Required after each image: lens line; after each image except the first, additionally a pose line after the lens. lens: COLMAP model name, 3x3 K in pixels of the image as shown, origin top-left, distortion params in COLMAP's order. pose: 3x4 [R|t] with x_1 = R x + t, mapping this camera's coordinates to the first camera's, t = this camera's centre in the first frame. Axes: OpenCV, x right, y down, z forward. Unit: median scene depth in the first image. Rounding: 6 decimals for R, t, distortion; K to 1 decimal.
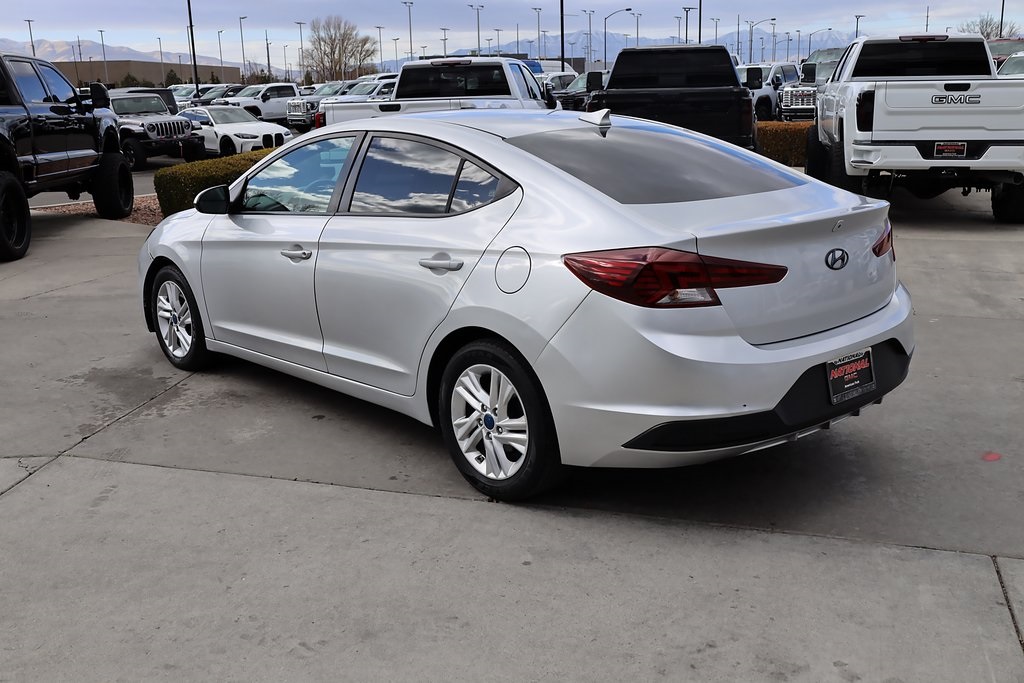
lens RADIAL K [[992.1, 0, 512.0], [0, 992.1, 341.5], [0, 0, 1]] dist [0.000595, -0.000454]
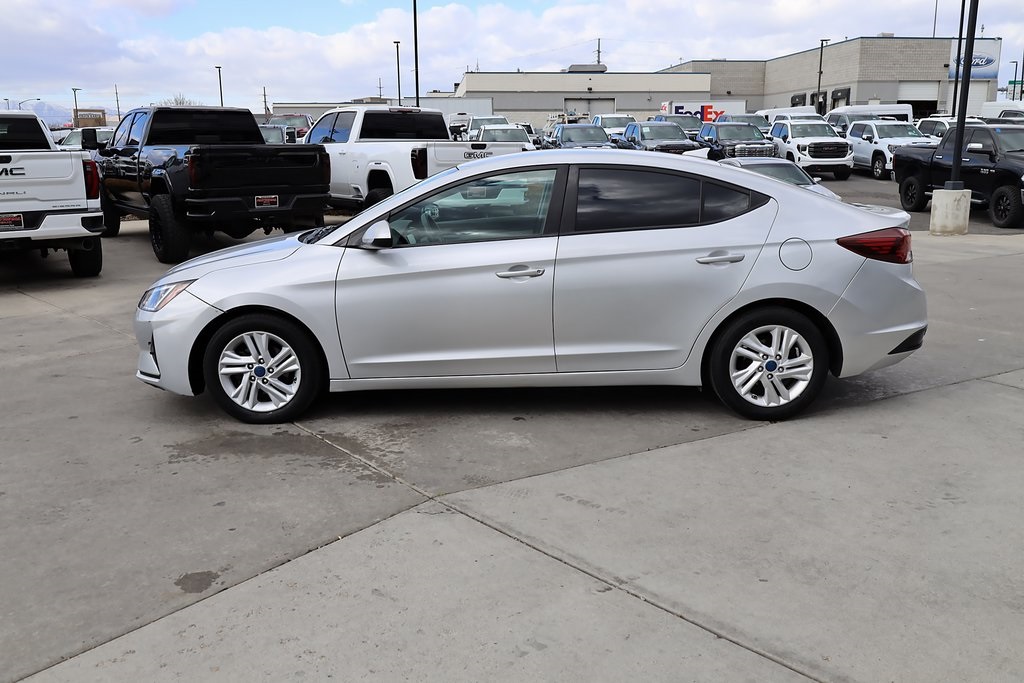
lens RADIAL K [[862.7, 0, 506.4], [0, 862.7, 336.9], [0, 0, 1]] dist [-0.033324, 0.006682]
pose [[0.690227, -0.140156, 0.709890, -0.895027], [0.169876, 0.985030, 0.029307, -0.046629], [-0.703370, 0.100365, 0.703703, 0.317102]]
